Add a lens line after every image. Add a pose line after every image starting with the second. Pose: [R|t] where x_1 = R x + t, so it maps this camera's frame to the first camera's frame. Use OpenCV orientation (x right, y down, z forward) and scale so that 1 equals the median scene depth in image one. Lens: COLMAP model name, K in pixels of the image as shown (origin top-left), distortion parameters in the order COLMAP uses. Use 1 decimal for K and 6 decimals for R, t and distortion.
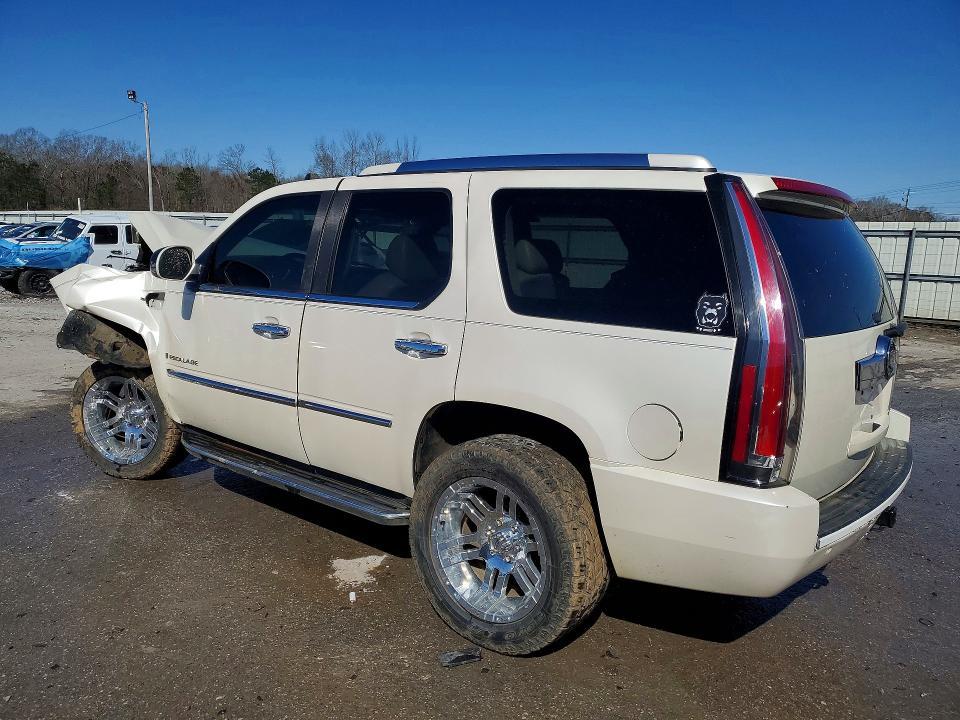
lens RADIAL K [[756.8, 0, 480.0], [0, 756.8, 360.0], [0, 0, 1]] dist [0.003521, 0.001277]
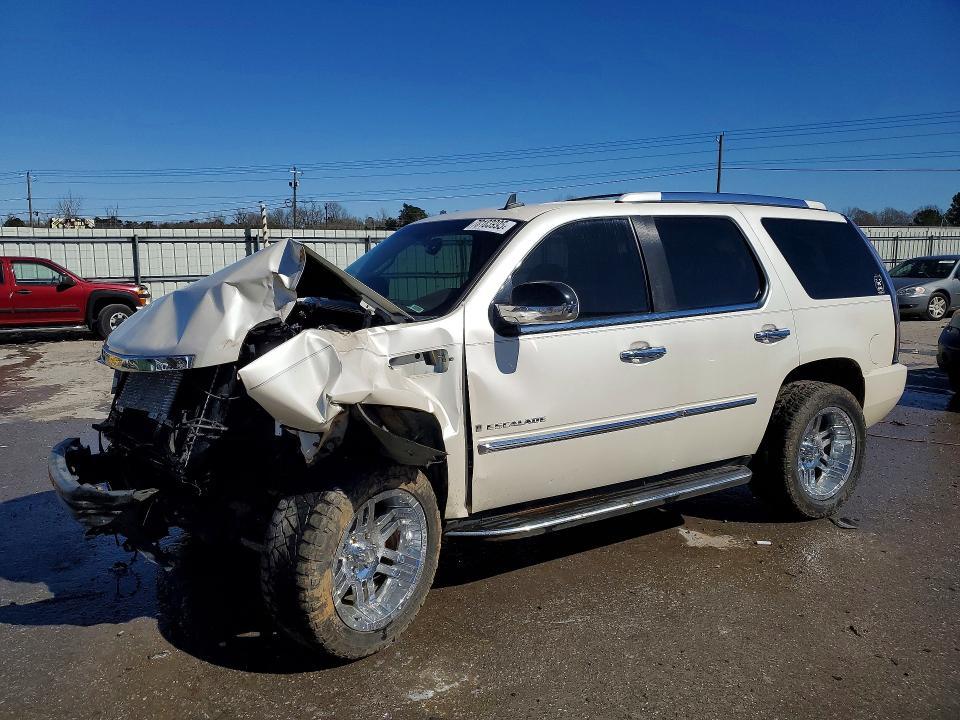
lens RADIAL K [[738.4, 0, 455.6], [0, 738.4, 356.7], [0, 0, 1]] dist [0.006494, -0.040189]
pose [[0.362616, -0.168657, 0.916550, -1.278648], [0.172233, 0.978674, 0.111948, -0.191446], [-0.915885, 0.117266, 0.383931, 0.867145]]
